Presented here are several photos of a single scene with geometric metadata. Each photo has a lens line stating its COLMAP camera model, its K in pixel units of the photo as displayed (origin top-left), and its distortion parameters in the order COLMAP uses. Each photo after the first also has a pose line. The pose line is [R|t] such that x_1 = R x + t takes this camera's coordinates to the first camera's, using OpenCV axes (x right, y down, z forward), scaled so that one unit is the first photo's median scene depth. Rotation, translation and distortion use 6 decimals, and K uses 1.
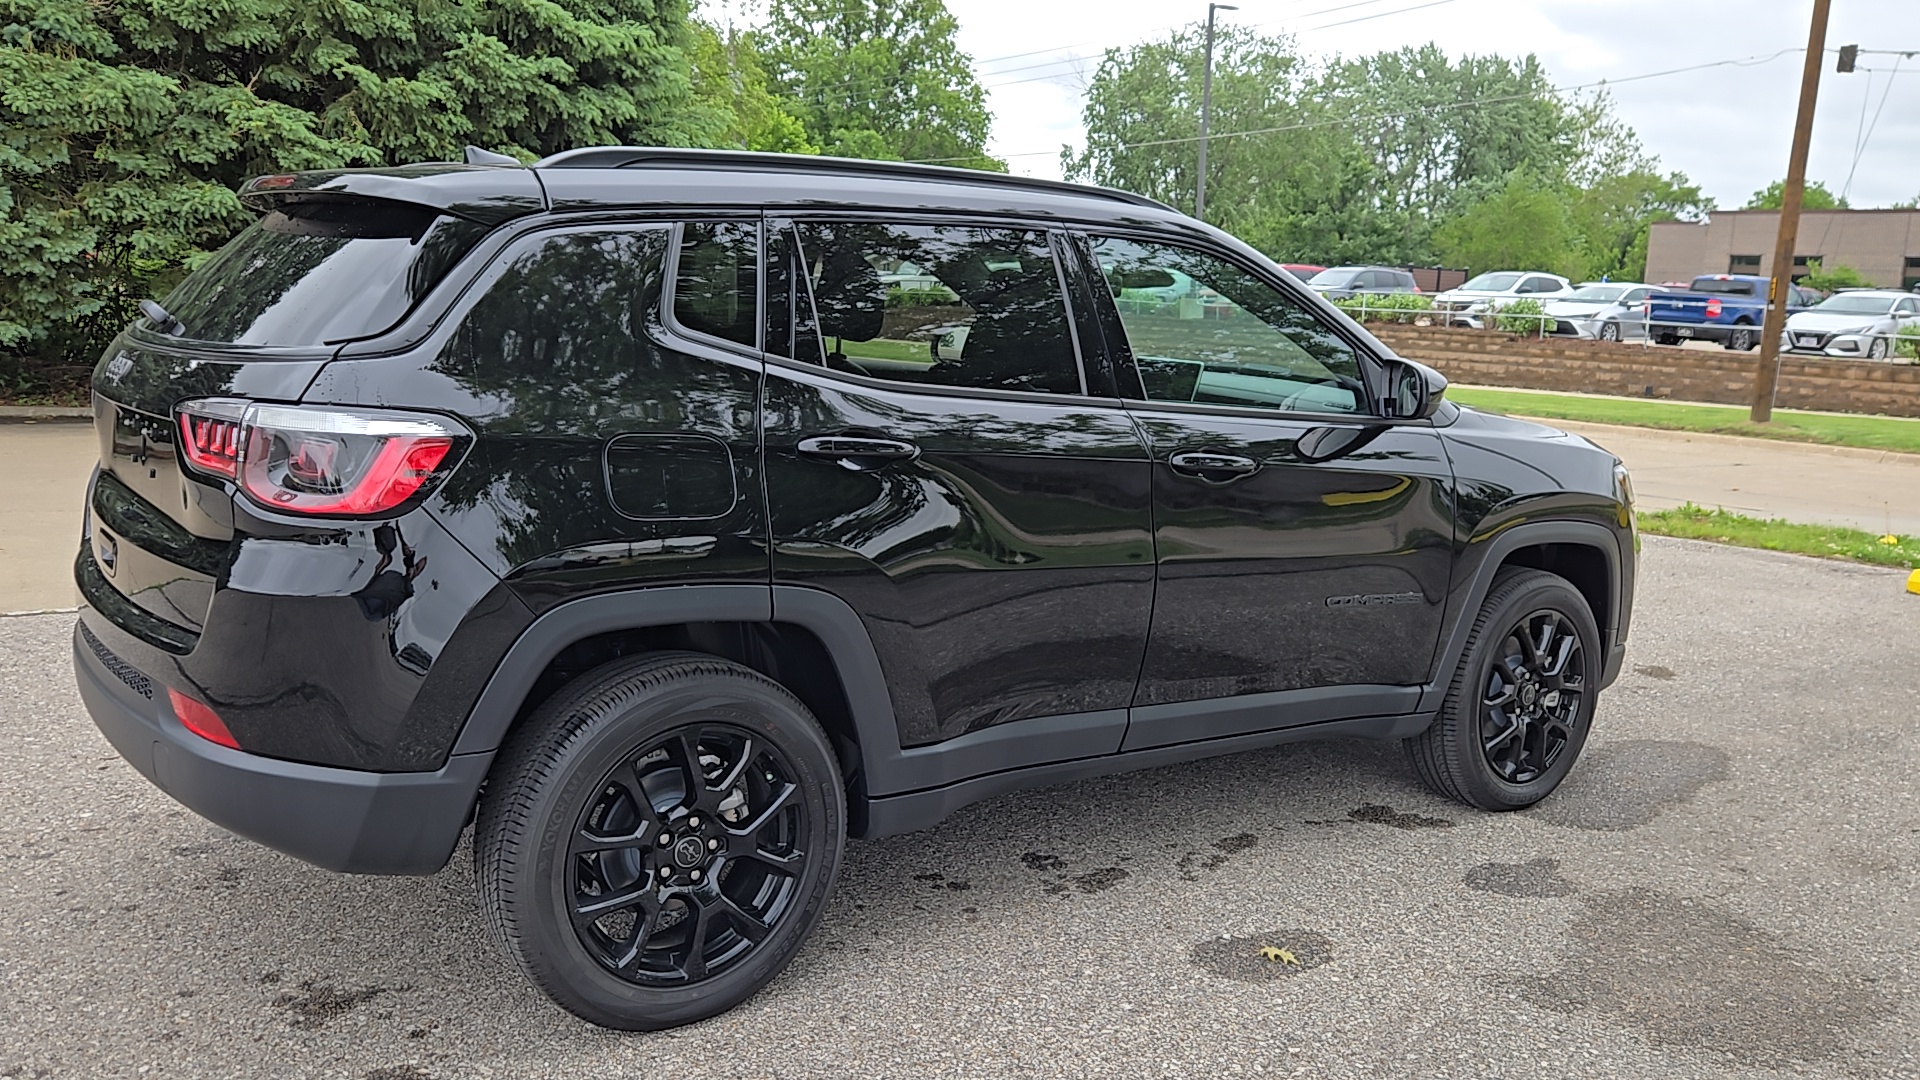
lens RADIAL K [[1604.0, 0, 958.3], [0, 1604.0, 534.0], [0, 0, 1]] dist [0.013901, 0.001250]
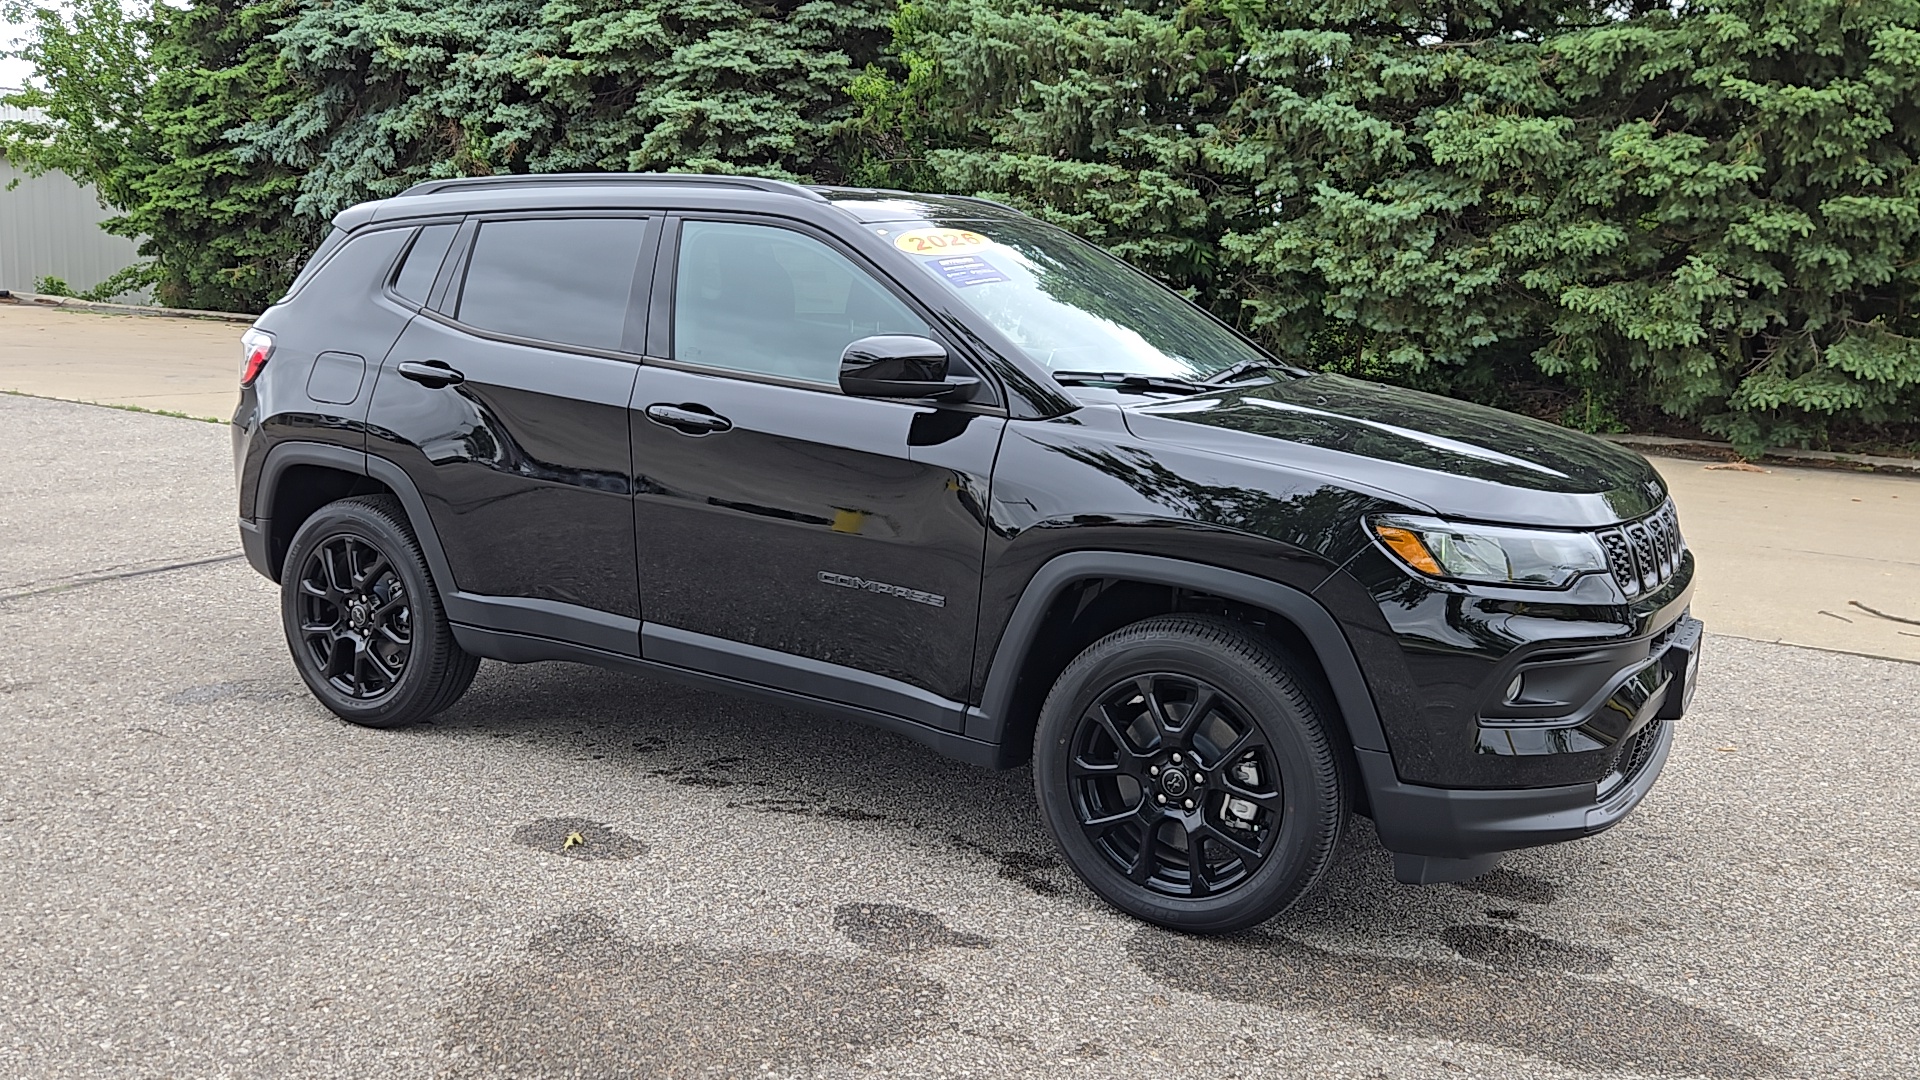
lens RADIAL K [[1612.9, 0, 956.9], [0, 1612.9, 531.0], [0, 0, 1]] dist [0.002792, 0.004906]
pose [[0.382109, 0.116602, -0.916732, 1.452137], [-0.147738, 0.986957, 0.063955, -0.074754], [0.912232, 0.110998, 0.394351, 0.846310]]
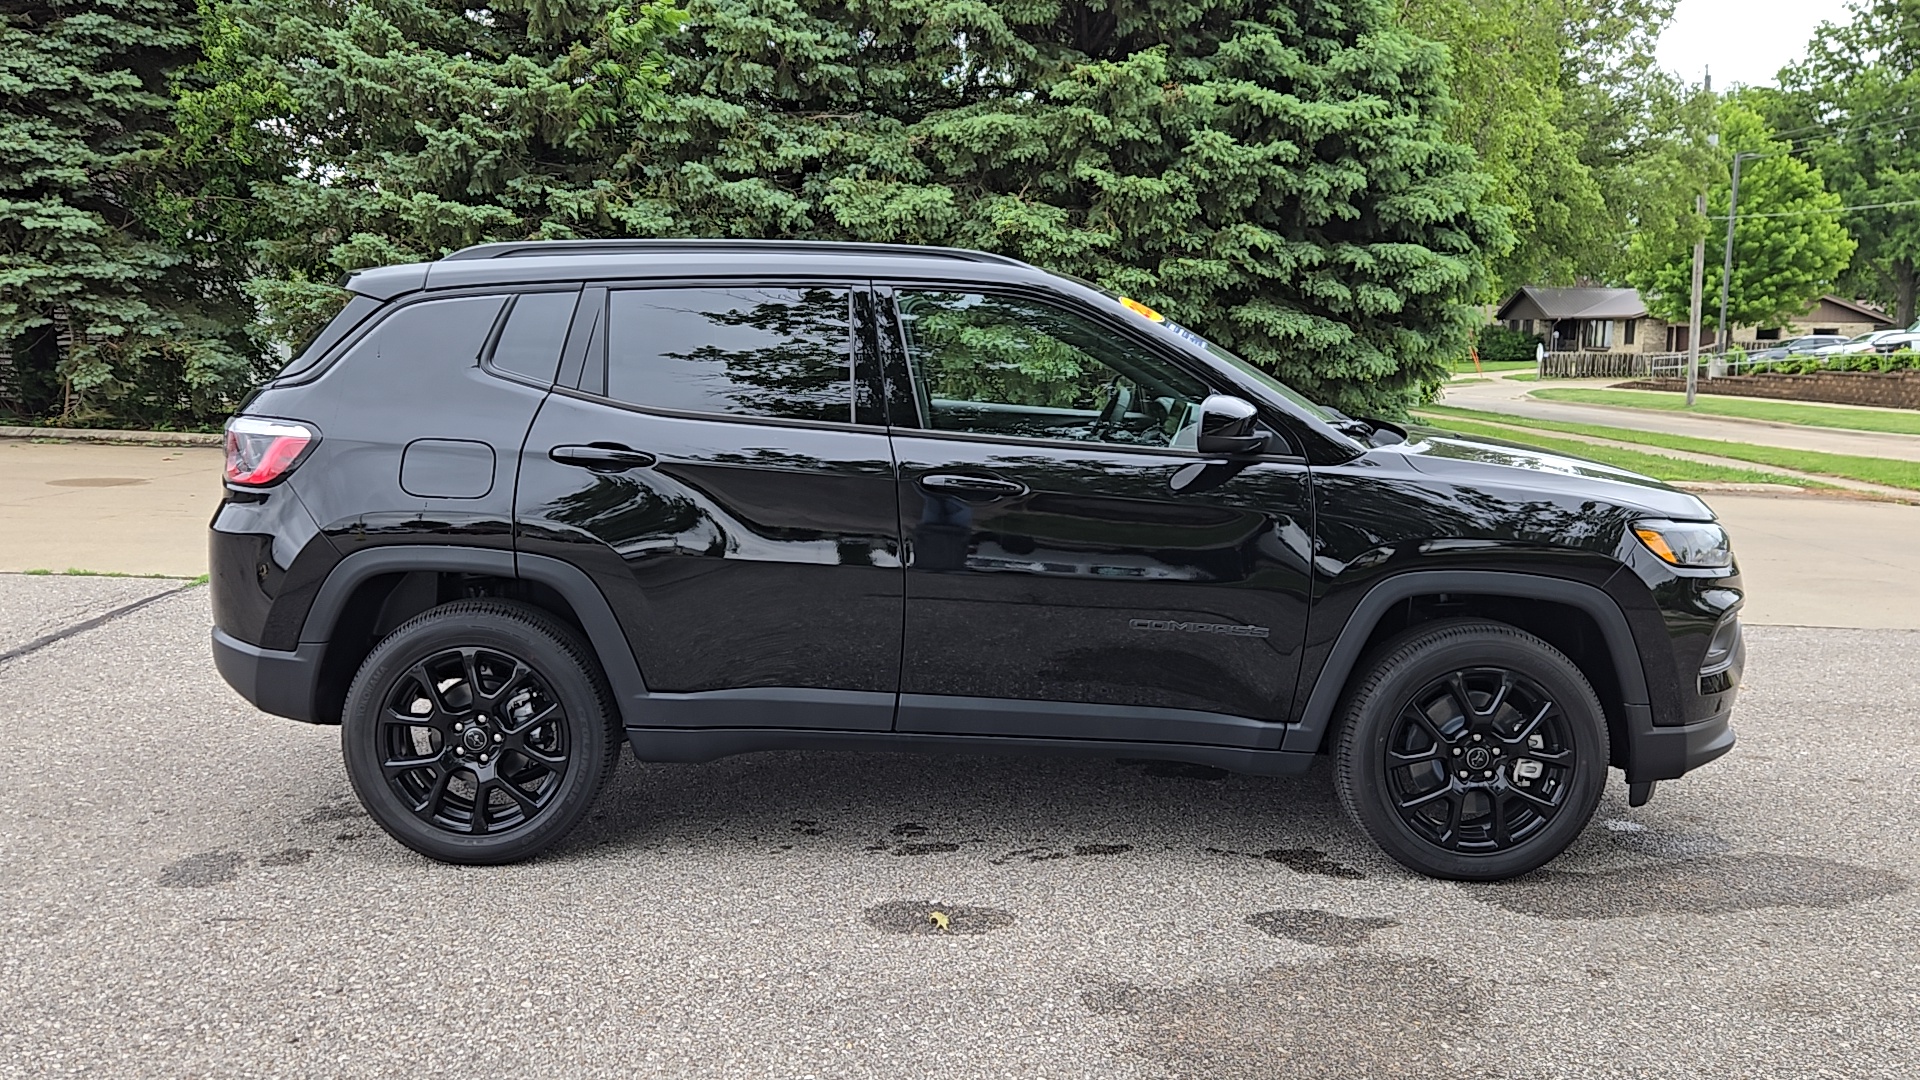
lens RADIAL K [[1604.0, 0, 958.3], [0, 1604.0, 534.0], [0, 0, 1]] dist [0.013901, 0.001250]
pose [[0.807913, 0.044244, -0.587639, 0.937743], [-0.070548, 0.997268, -0.021908, 0.018380], [0.585064, 0.059157, 0.808827, 0.092171]]
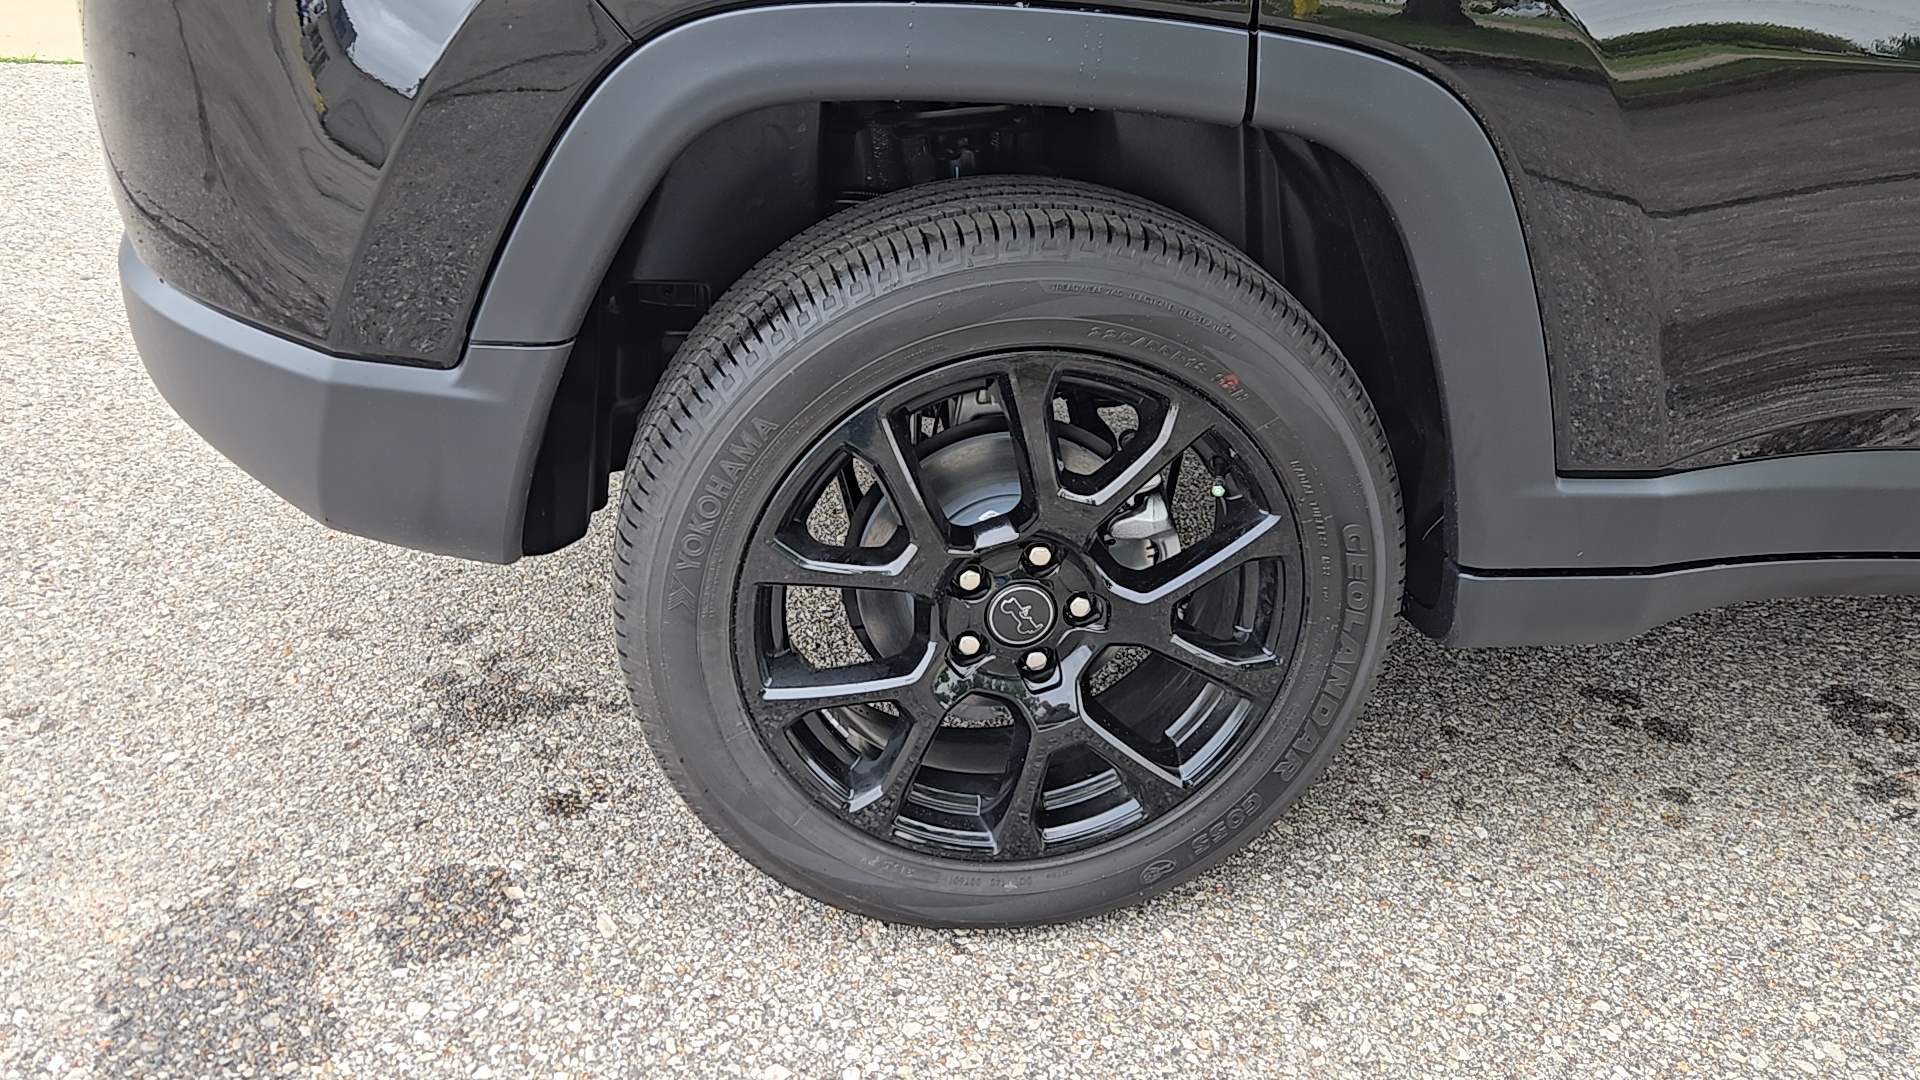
lens RADIAL K [[1587.5, 0, 952.1], [0, 1587.5, 533.2], [0, 0, 1]] dist [0.019859, -0.011269]
pose [[0.873259, 0.207264, -0.440976, 0.014076], [-0.083678, 0.955365, 0.283328, 0.042213], [0.480017, -0.210519, 0.851625, 0.565599]]
